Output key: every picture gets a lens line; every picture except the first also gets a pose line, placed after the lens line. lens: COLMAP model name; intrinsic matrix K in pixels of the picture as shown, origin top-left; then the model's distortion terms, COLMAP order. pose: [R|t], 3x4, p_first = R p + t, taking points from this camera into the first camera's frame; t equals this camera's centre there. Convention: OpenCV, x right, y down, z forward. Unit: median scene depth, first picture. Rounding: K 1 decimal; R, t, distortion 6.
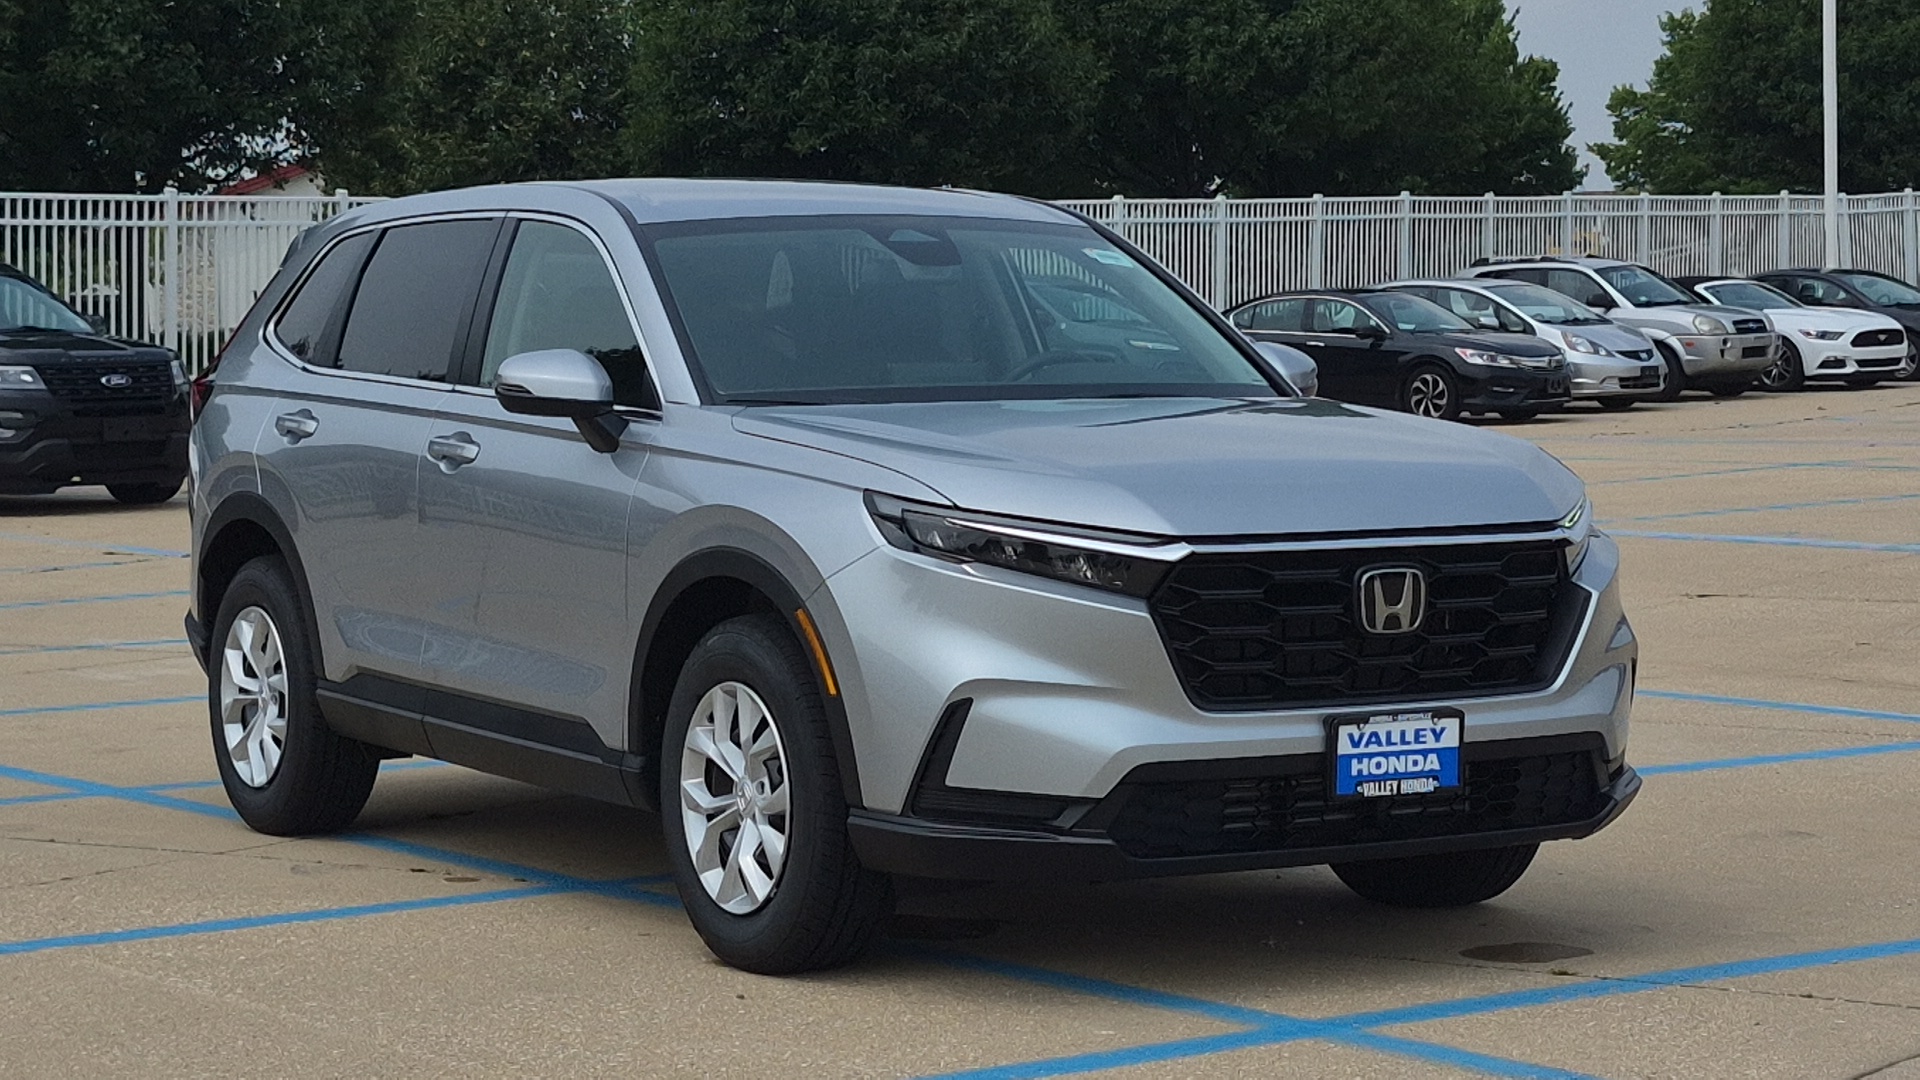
lens RADIAL K [[4018.9, 0, 960.0], [0, 4018.9, 540.0], [0, 0, 1]] dist [0.184794, -0.421625]
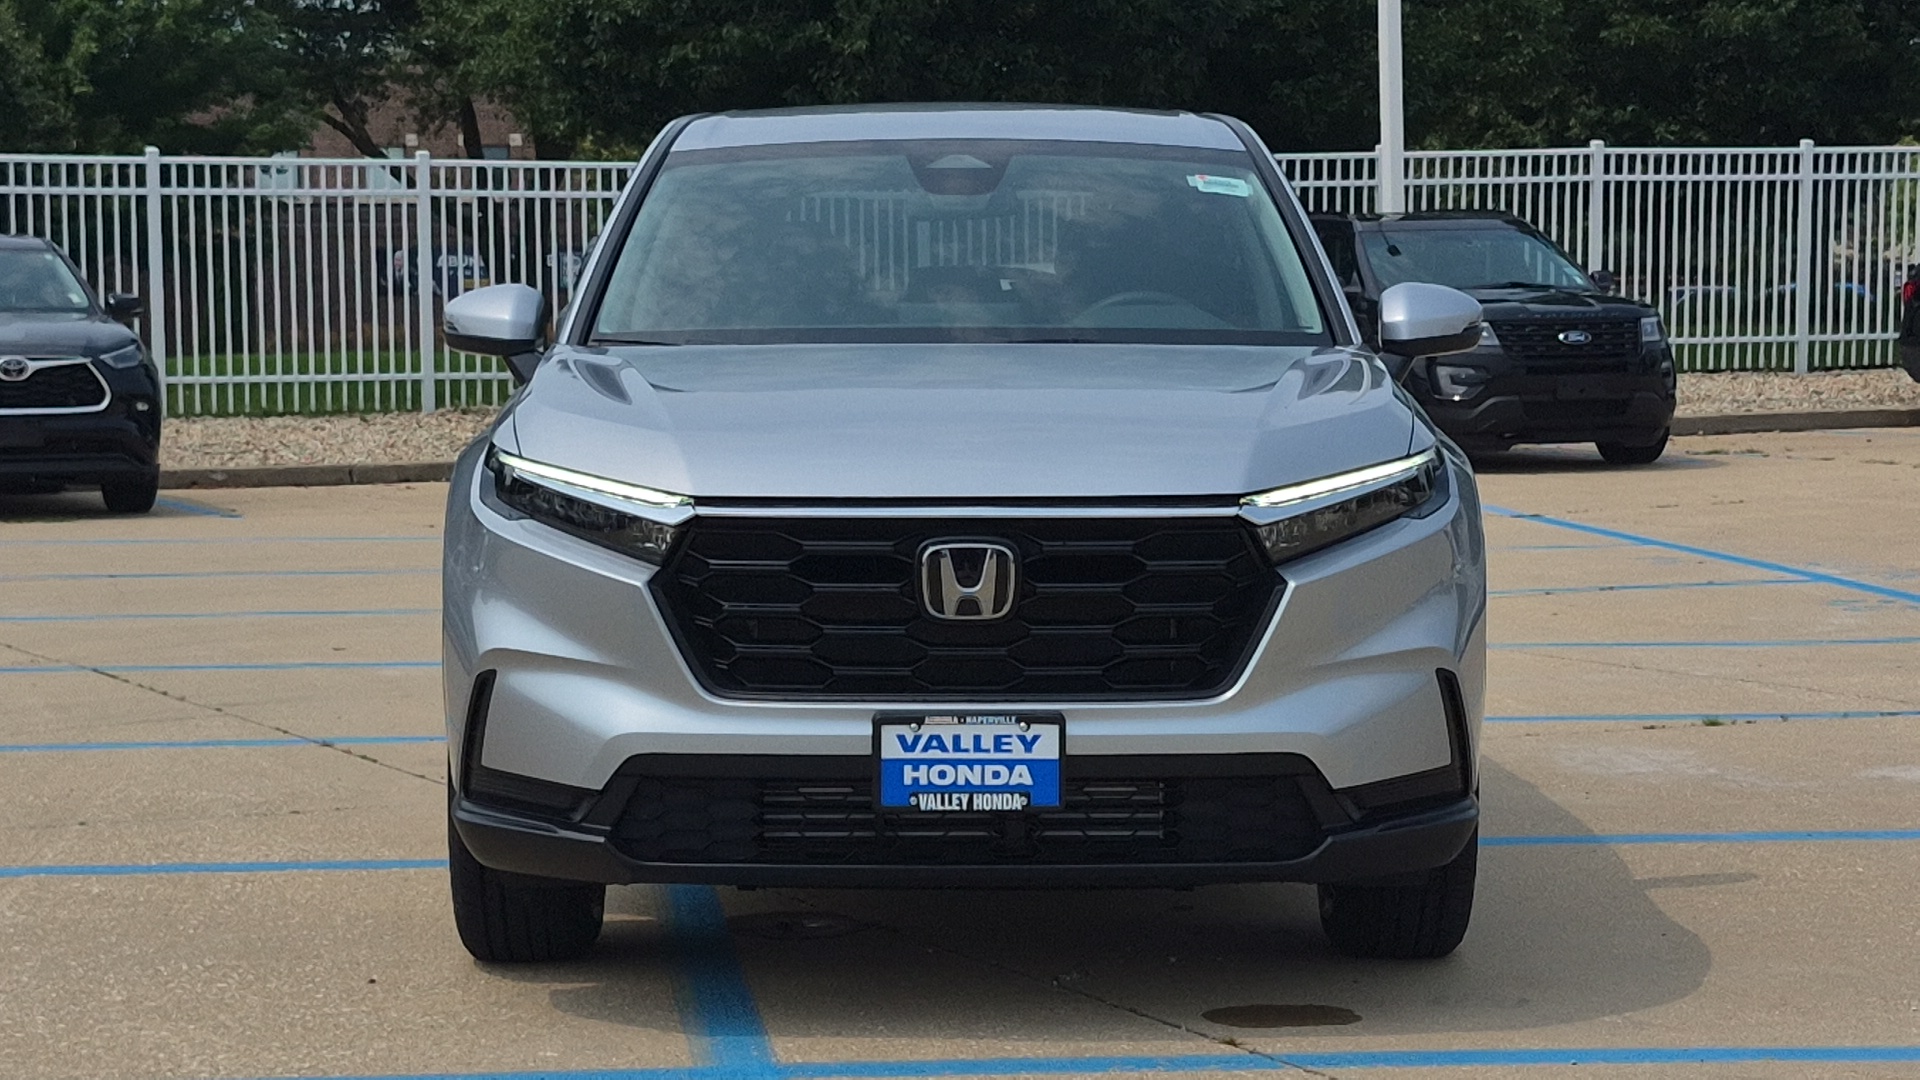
lens RADIAL K [[4018.9, 0, 960.0], [0, 4018.9, 540.0], [0, 0, 1]] dist [0.184794, -0.421625]
pose [[0.858154, 0.036163, -0.512116, 0.536399], [-0.031752, 0.999345, 0.017363, -0.008190], [0.512409, 0.001361, 0.858741, 0.273351]]
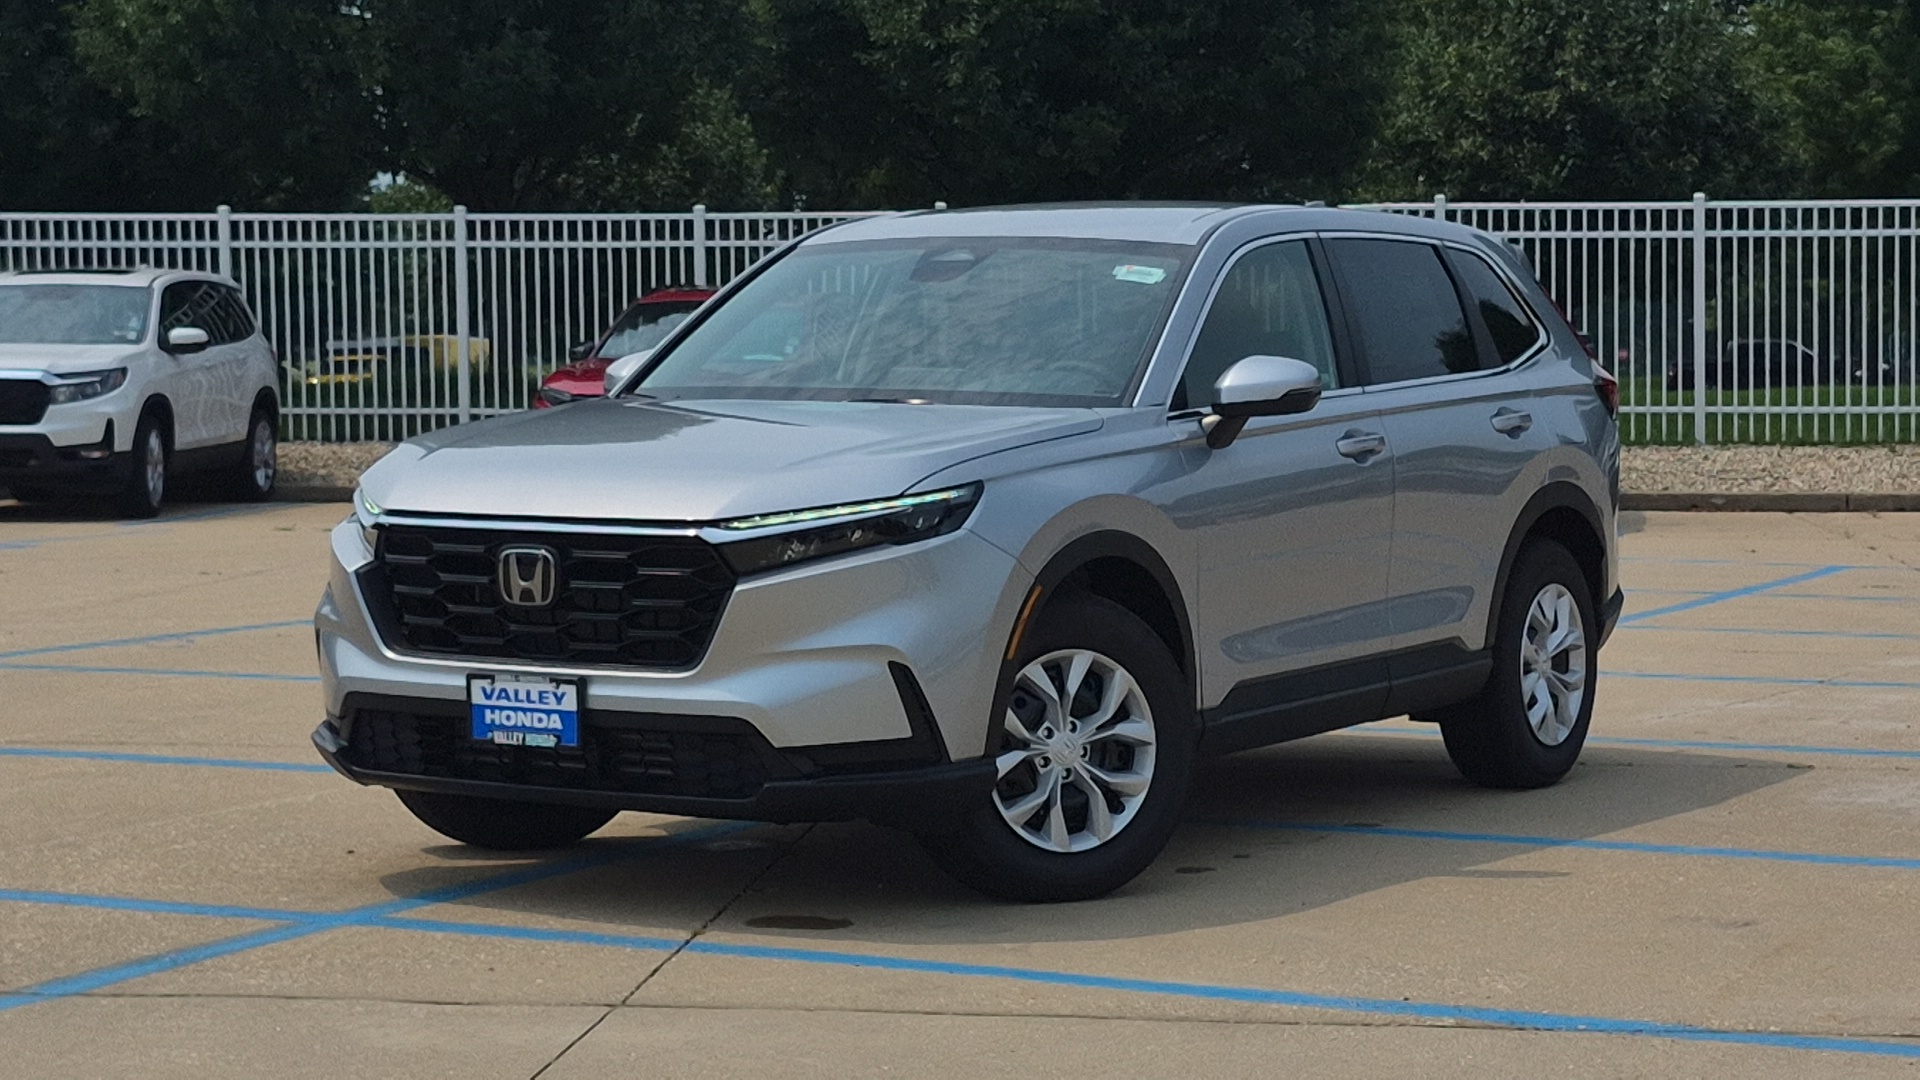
lens RADIAL K [[4018.9, 0, 960.0], [0, 4018.9, 540.0], [0, 0, 1]] dist [0.184794, -0.421625]
pose [[0.475224, 0.060294, -0.877797, 1.174709], [-0.058008, 0.997626, 0.037120, -0.045440], [0.877951, 0.033279, 0.477593, 0.556067]]
